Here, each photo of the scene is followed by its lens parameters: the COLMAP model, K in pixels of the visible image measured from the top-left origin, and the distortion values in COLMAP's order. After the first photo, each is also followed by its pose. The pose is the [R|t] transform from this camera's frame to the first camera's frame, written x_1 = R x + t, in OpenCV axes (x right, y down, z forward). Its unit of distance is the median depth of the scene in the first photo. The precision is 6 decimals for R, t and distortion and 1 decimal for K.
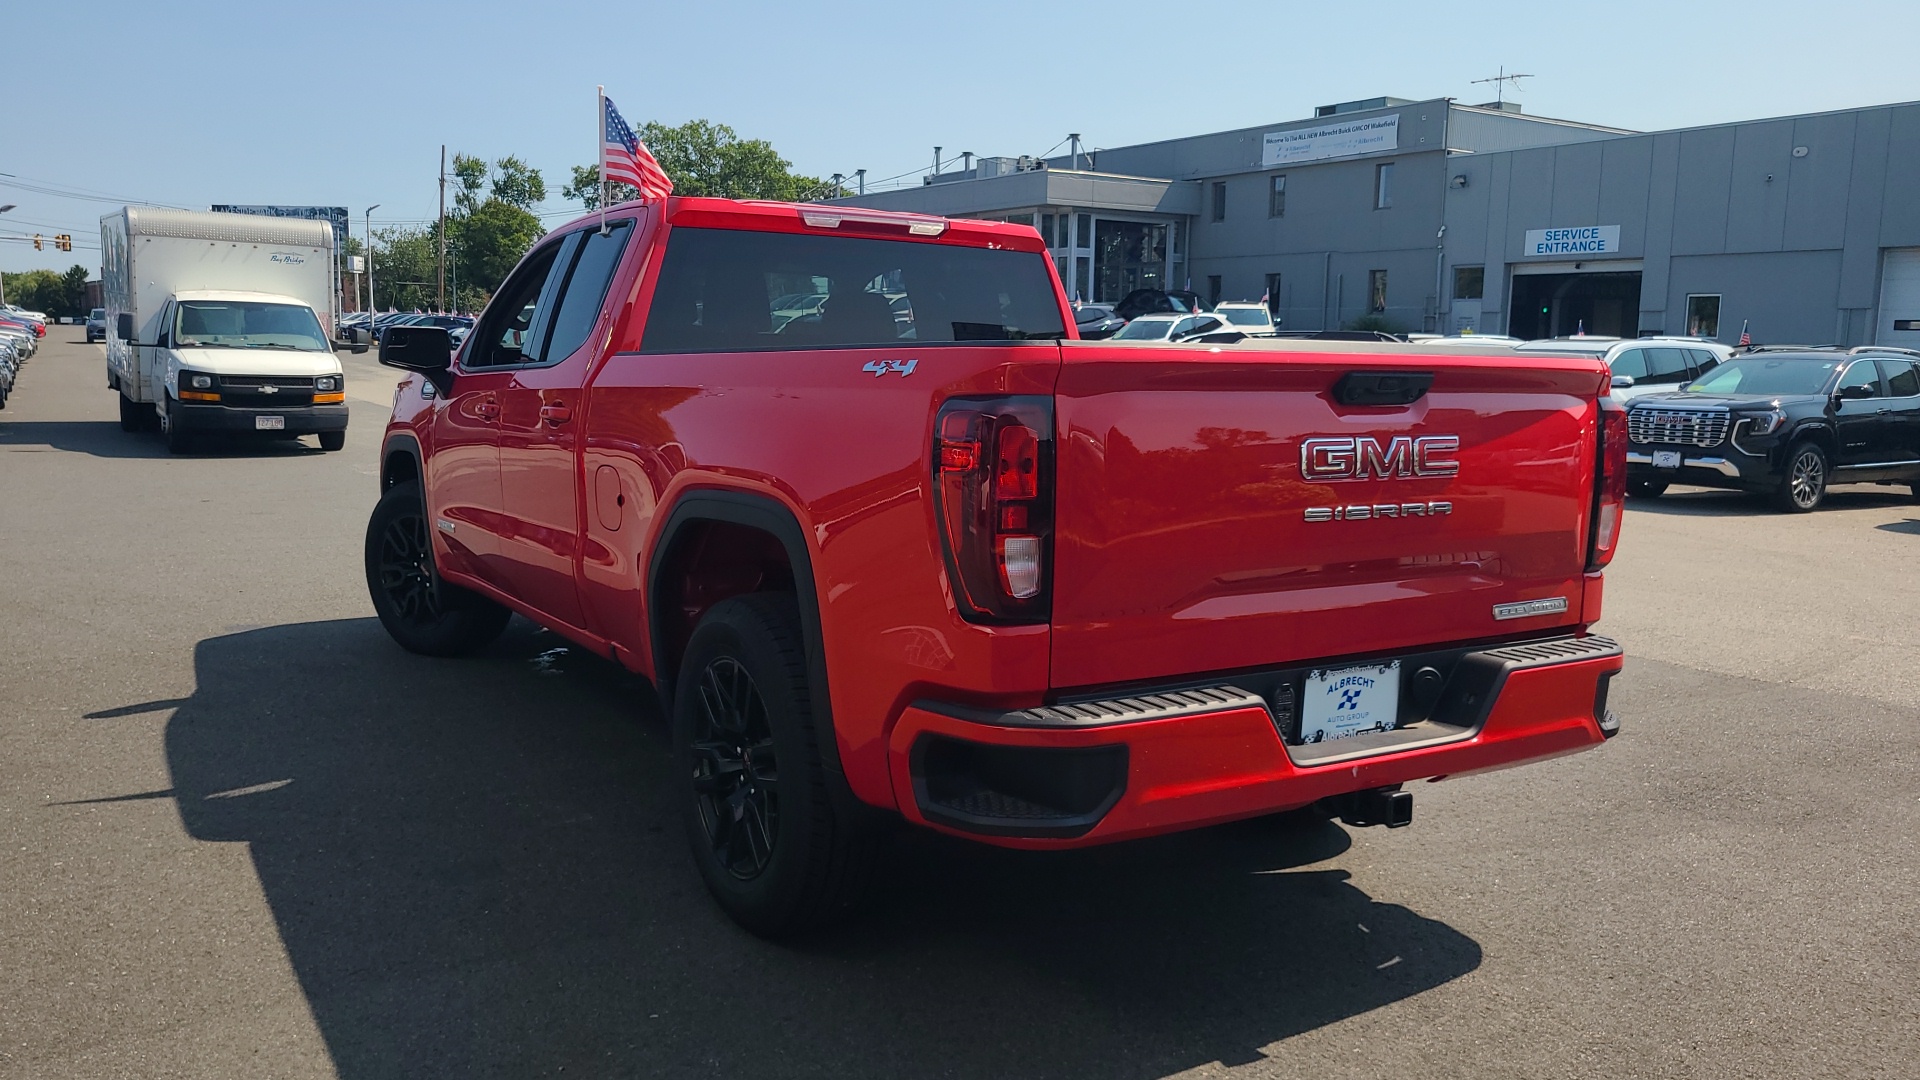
lens RADIAL K [[1448.4, 0, 960.0], [0, 1448.4, 540.0], [0, 0, 1]] dist [0.030967, -0.001219]
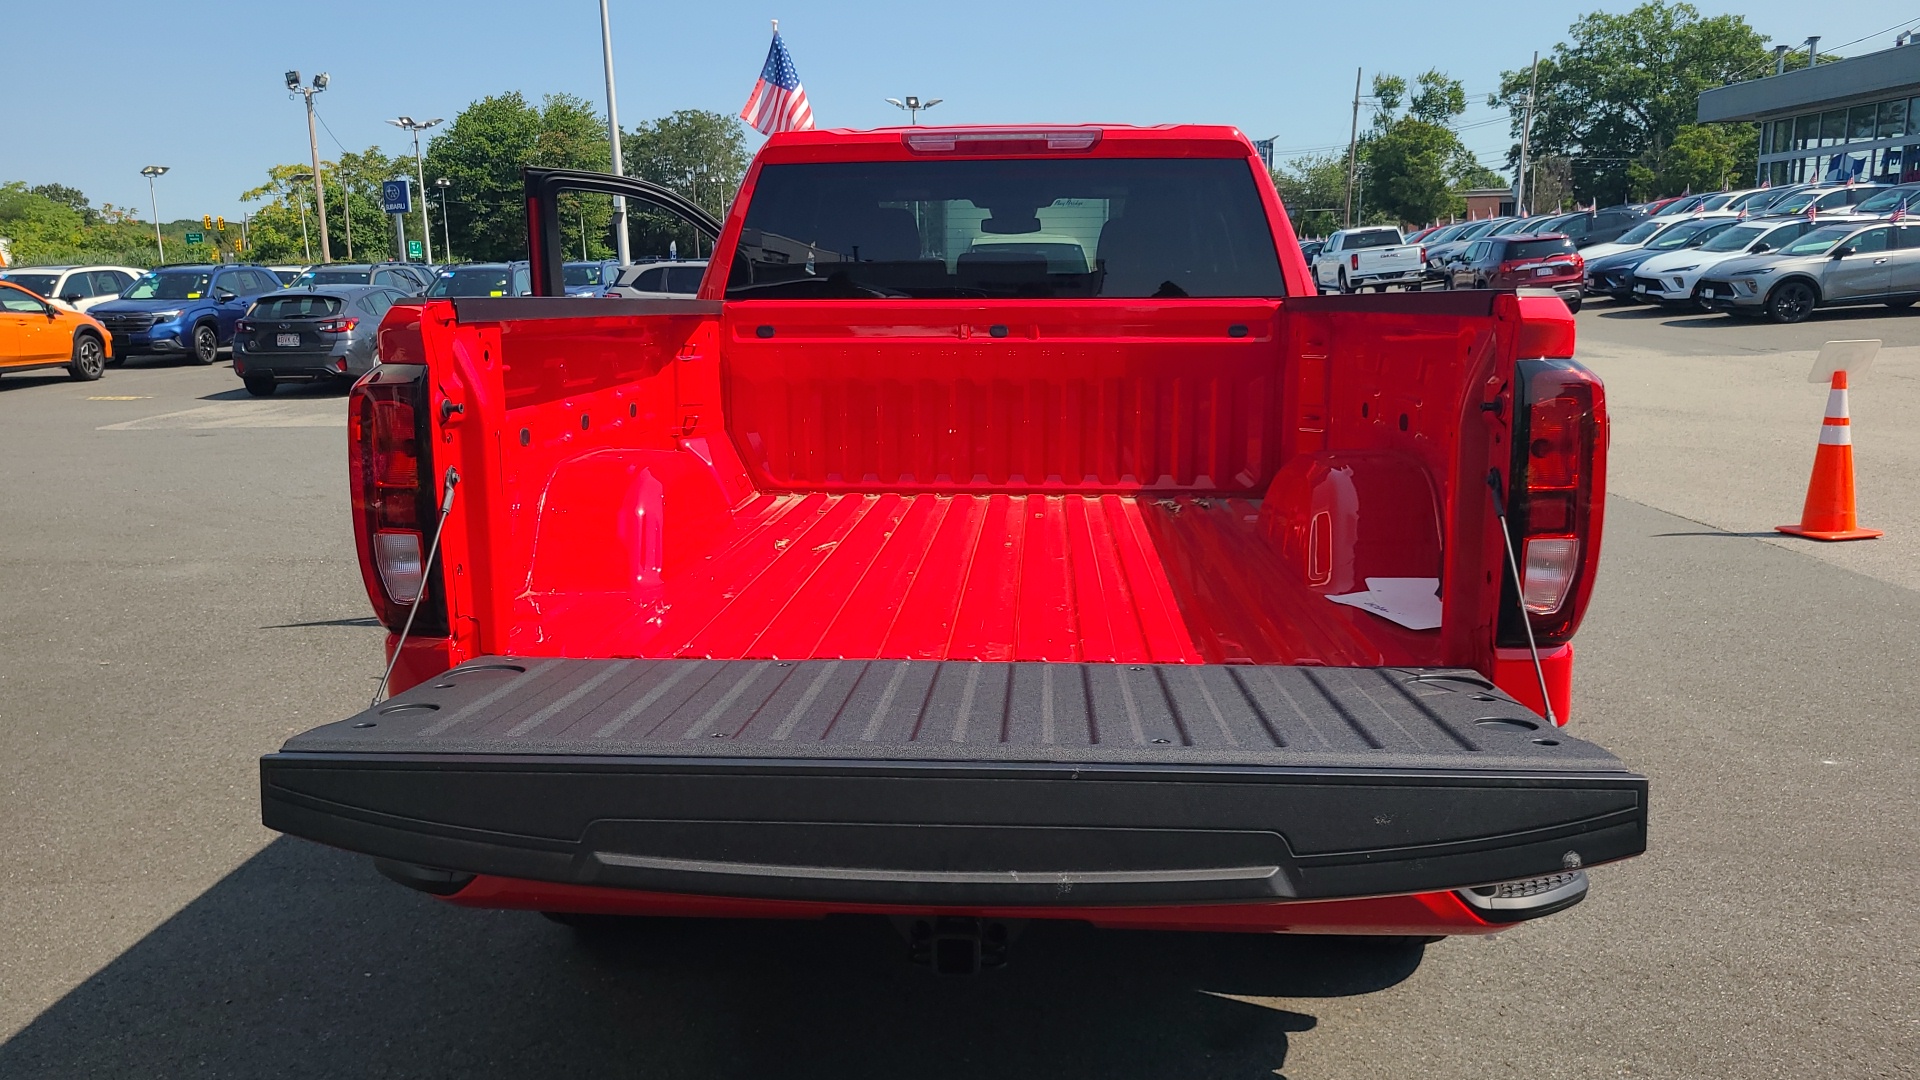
lens RADIAL K [[1440.2, 0, 941.0], [0, 1440.2, 545.4], [0, 0, 1]] dist [0.066482, -0.058456]
pose [[0.806498, 0.080598, -0.585718, 0.119196], [-0.047505, 0.996295, 0.071685, -0.010538], [0.589326, -0.029990, 0.807339, 0.075601]]
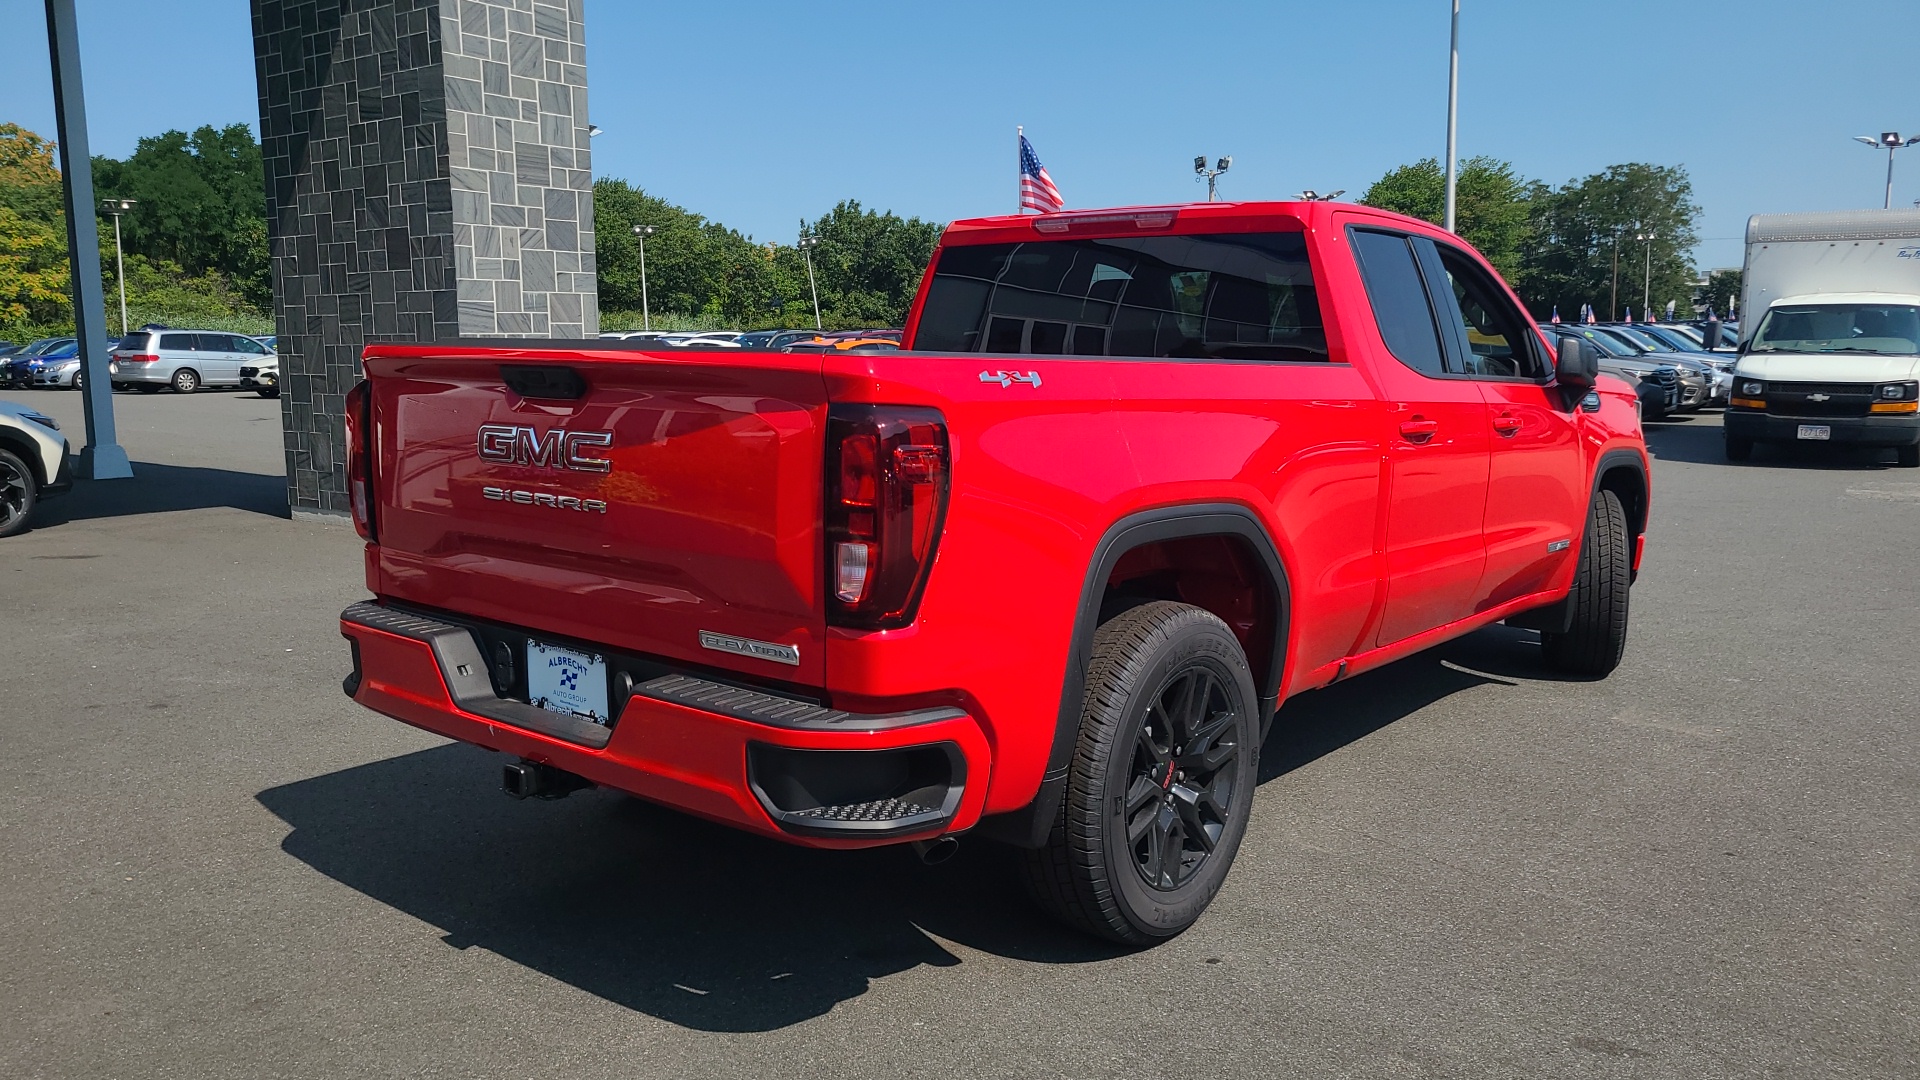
lens RADIAL K [[1441.1, 0, 936.5], [0, 1441.1, 547.6], [0, 0, 1]] dist [0.060569, -0.048017]
pose [[0.317721, 0.114815, -0.941207, 0.236195], [-0.116065, 0.989886, 0.081573, -0.017870], [0.941054, 0.083324, 0.327833, 0.160414]]
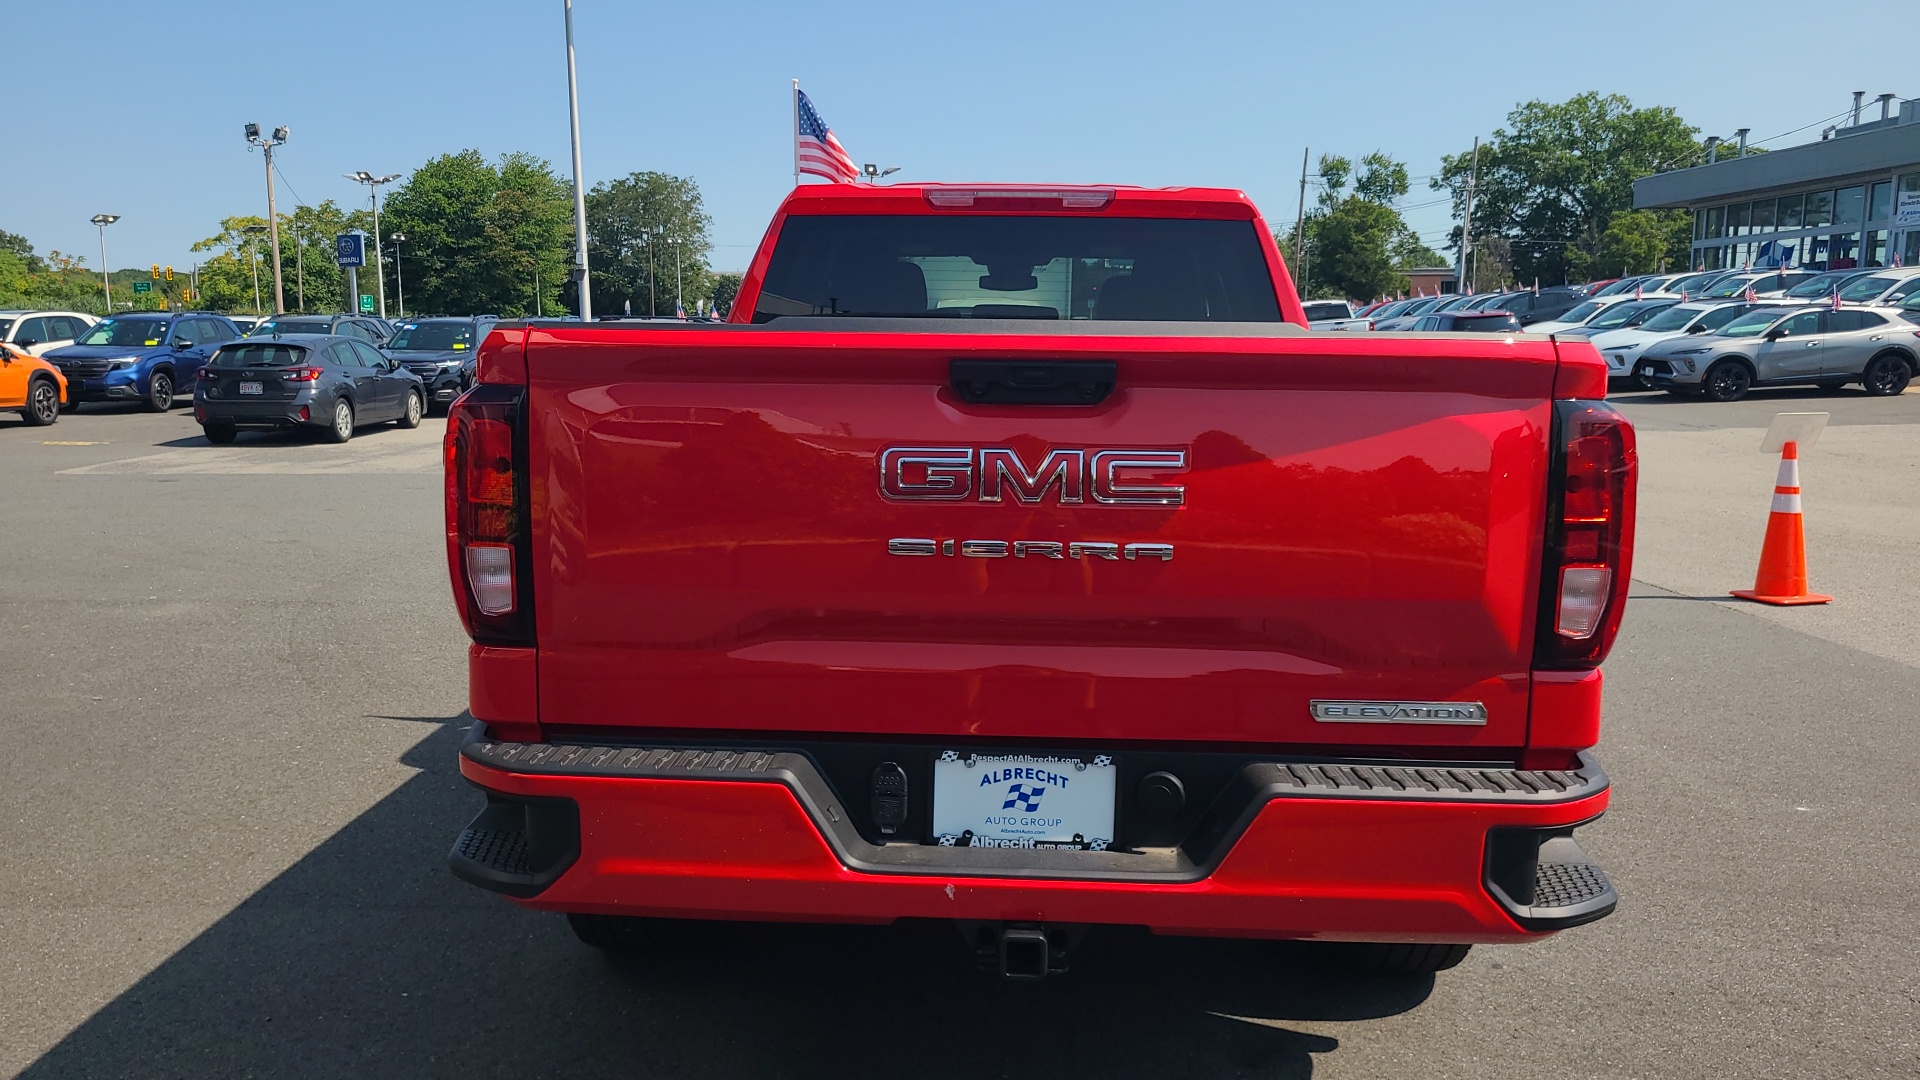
lens RADIAL K [[1441.1, 0, 936.5], [0, 1441.1, 547.6], [0, 0, 1]] dist [0.060569, -0.048017]
pose [[0.824377, 0.068660, -0.561862, 0.114251], [-0.064412, 0.997547, 0.027395, -0.006489], [0.562364, 0.013607, 0.826778, 0.063752]]
